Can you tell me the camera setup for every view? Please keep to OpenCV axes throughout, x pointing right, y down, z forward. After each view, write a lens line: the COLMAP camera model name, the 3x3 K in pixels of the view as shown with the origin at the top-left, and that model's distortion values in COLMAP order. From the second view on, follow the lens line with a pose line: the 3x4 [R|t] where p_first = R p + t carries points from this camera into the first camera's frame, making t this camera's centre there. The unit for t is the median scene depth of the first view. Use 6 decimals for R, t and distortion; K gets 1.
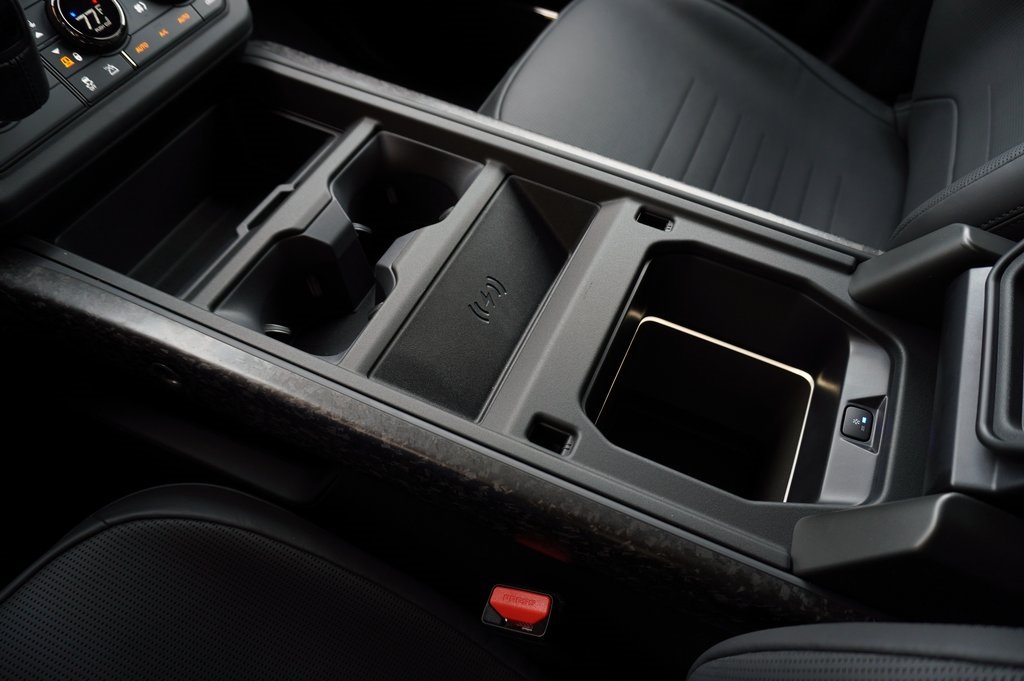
lens RADIAL K [[694.0, 0, 514.9], [0, 694.0, 346.4], [0, 0, 1]] dist [-0.033784, 0.027922]
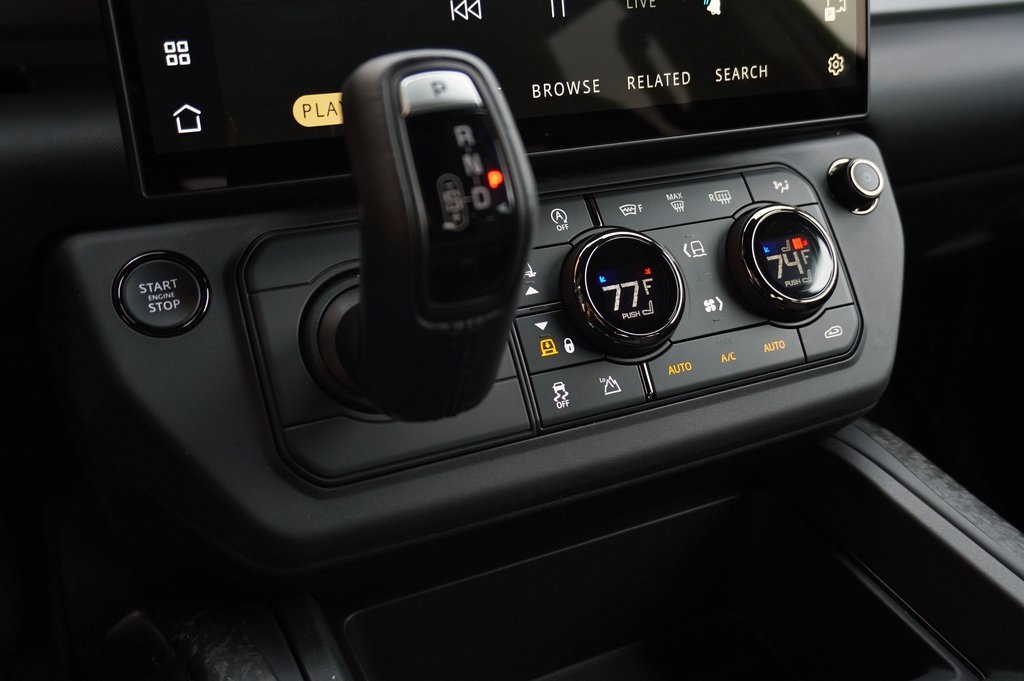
lens RADIAL K [[1000.6, 0, 514.2], [0, 1000.6, 342.0], [0, 0, 1]] dist [0.005110, 0.000000]
pose [[0.782936, 0.322821, -0.531788, -0.258144], [-0.523994, 0.802973, -0.284017, -0.180786], [0.335325, 0.501020, 0.797832, 0.367172]]
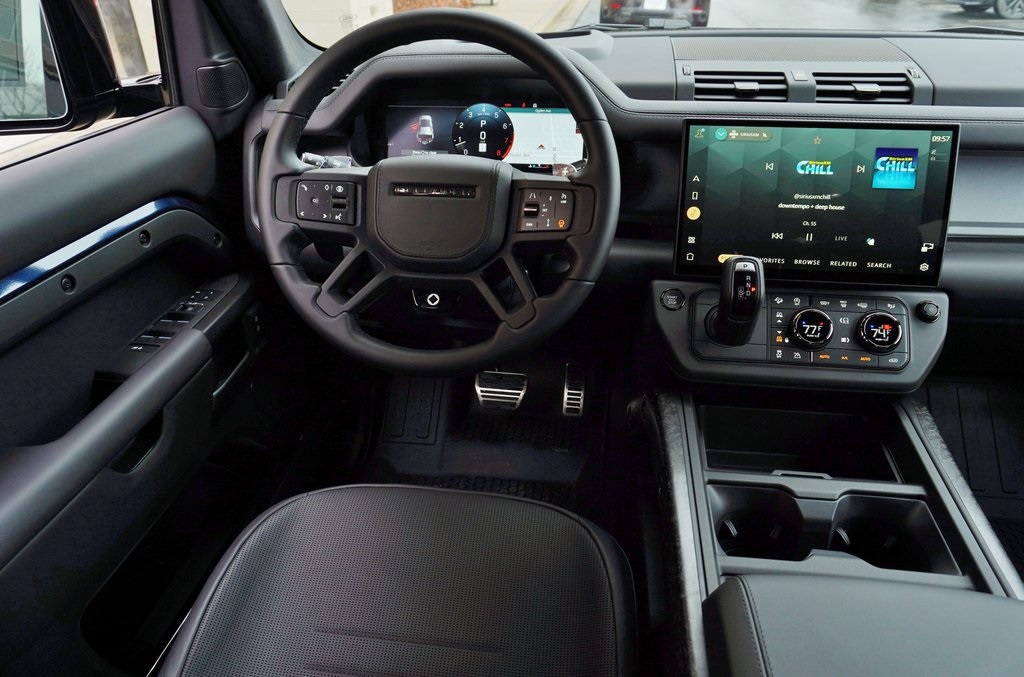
lens RADIAL K [[694.0, 0, 510.8], [0, 694.0, 341.9], [0, 0, 1]] dist [-0.033784, 0.027922]
pose [[0.291004, 0.465733, -0.835709, 0.569864], [-0.762965, 0.640003, 0.090994, -0.054129], [0.577235, 0.611137, 0.541582, -0.299742]]
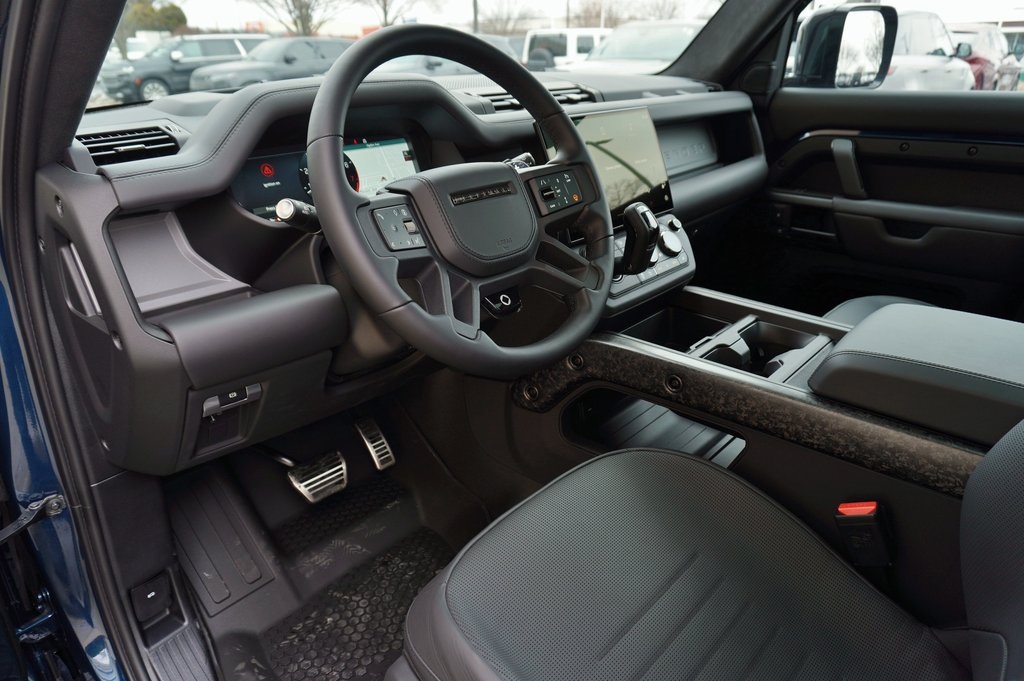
lens RADIAL K [[694.0, 0, 518.1], [0, 694.0, 346.6], [0, 0, 1]] dist [-0.033784, 0.027922]
pose [[0.956895, 0.087248, -0.277018, -0.351048], [-0.216301, 0.850602, -0.479260, 0.986084], [0.193818, 0.518521, 0.832809, -0.854616]]
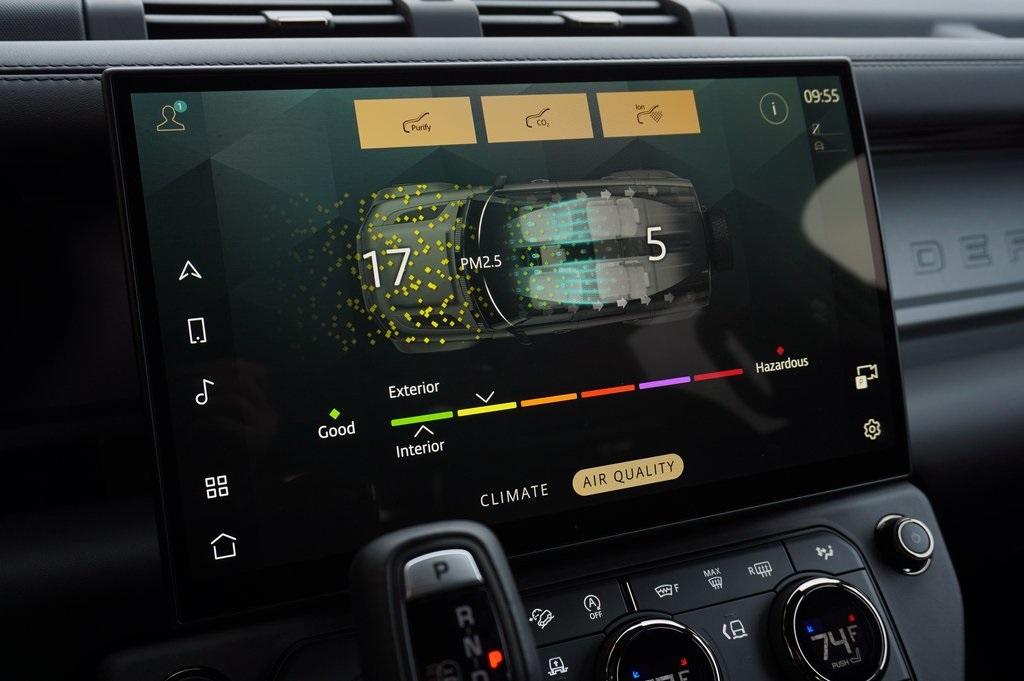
lens RADIAL K [[1000.6, 0, 515.7], [0, 1000.6, 344.7], [0, 0, 1]] dist [0.005110, 0.000000]
pose [[0.729216, 0.192951, -0.656516, -0.247787], [-0.545435, 0.743255, -0.387391, -0.312117], [0.413212, 0.640579, 0.647236, 0.294966]]
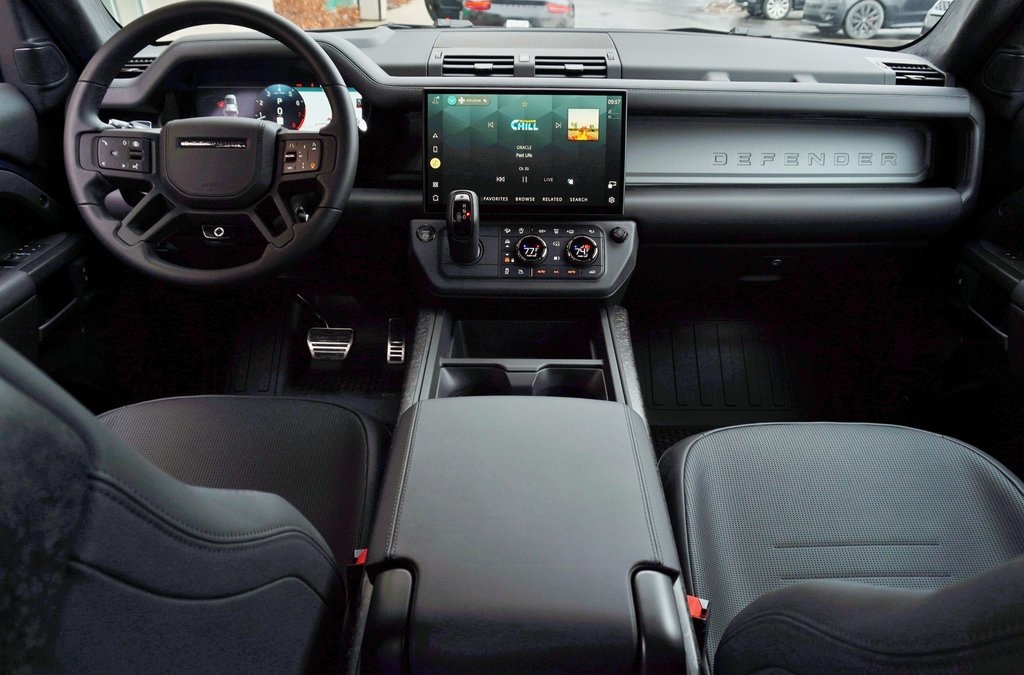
lens RADIAL K [[694.0, 0, 507.0], [0, 694.0, 338.8], [0, 0, 1]] dist [-0.033784, 0.027922]
pose [[0.411283, 0.428741, -0.804380, 1.176788], [-0.737628, 0.674983, -0.017381, -0.198429], [0.535491, 0.600482, 0.593861, -0.150009]]
